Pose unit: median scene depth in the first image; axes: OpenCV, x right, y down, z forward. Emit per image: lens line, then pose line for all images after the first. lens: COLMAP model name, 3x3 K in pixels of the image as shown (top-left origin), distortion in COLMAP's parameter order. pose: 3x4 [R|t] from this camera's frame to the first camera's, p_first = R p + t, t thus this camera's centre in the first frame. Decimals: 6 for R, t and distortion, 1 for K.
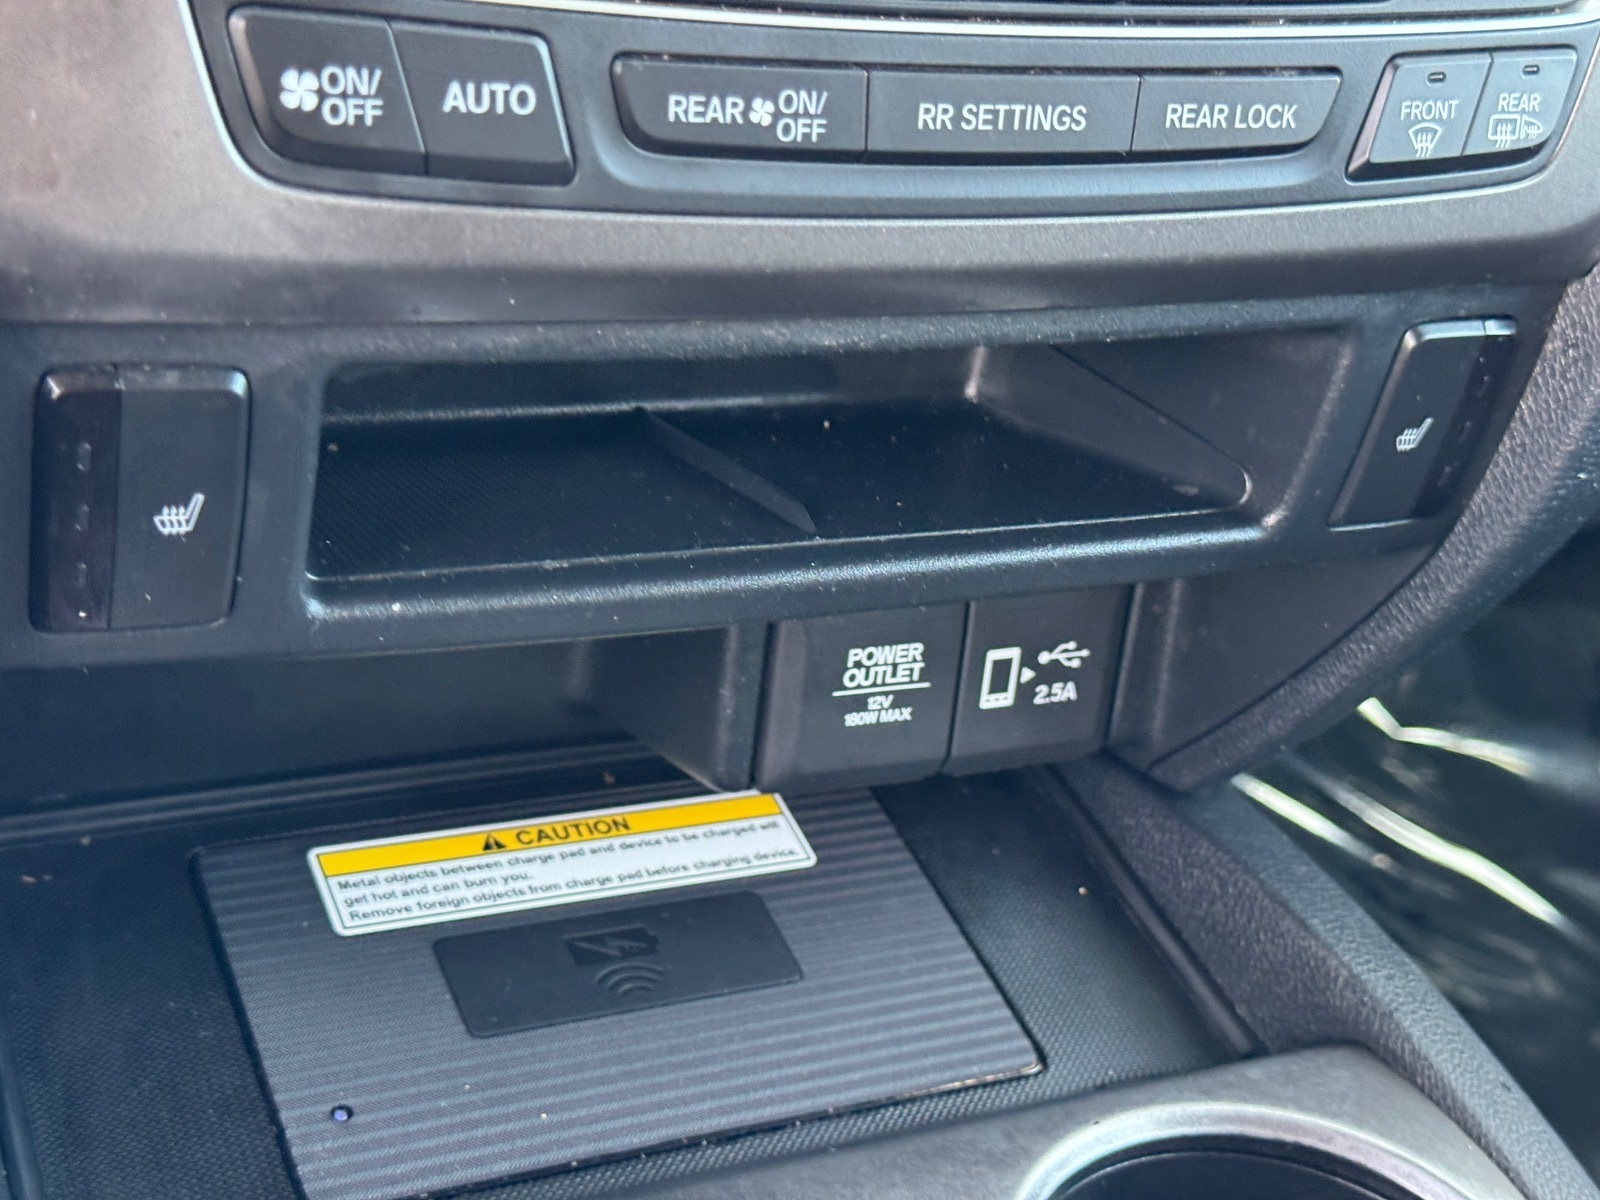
lens RADIAL K [[2293.8, 0, 741.4], [0, 2293.8, 577.5], [0, 0, 1]] dist [0.128201, 0.000000]
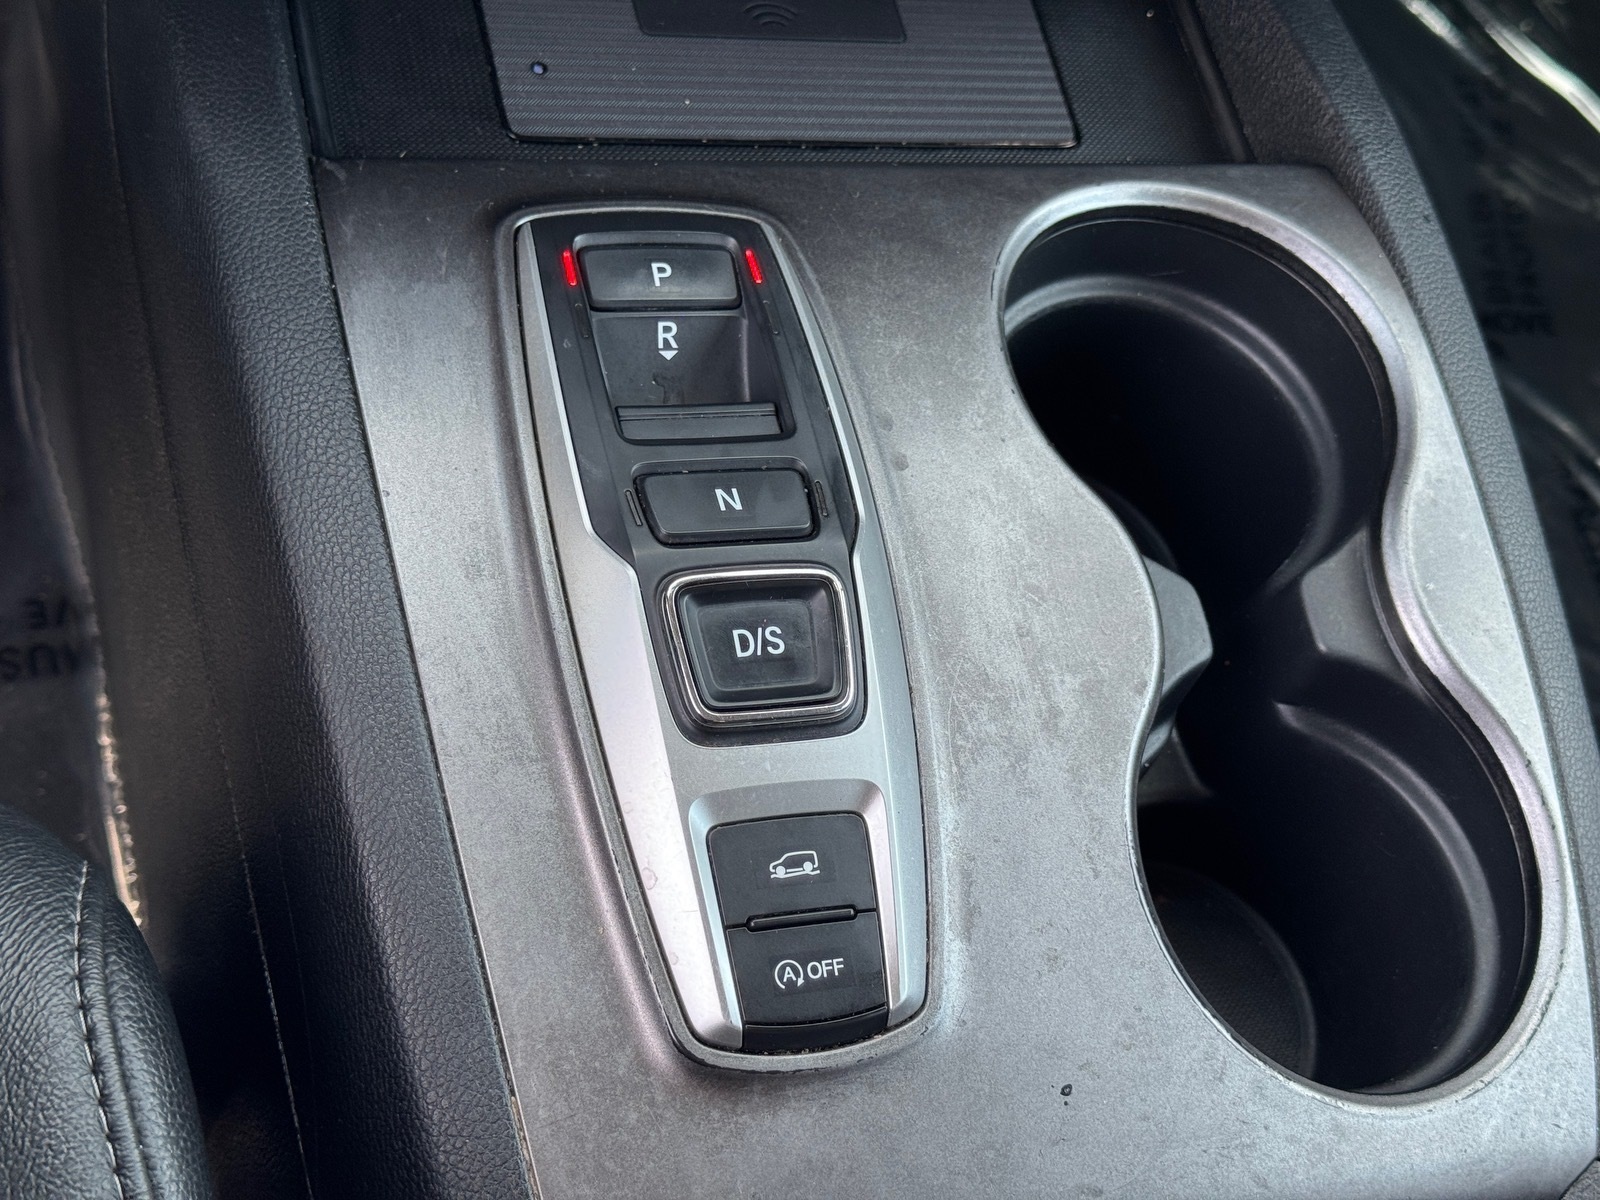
lens RADIAL K [[2293.8, 0, 751.1], [0, 2293.8, 598.2], [0, 0, 1]] dist [0.128201, 0.000000]
pose [[0.980452, 0.194637, -0.028806, 0.041134], [-0.169827, 0.911069, 0.375649, -0.009496], [0.099360, -0.363414, 0.926314, -0.305146]]
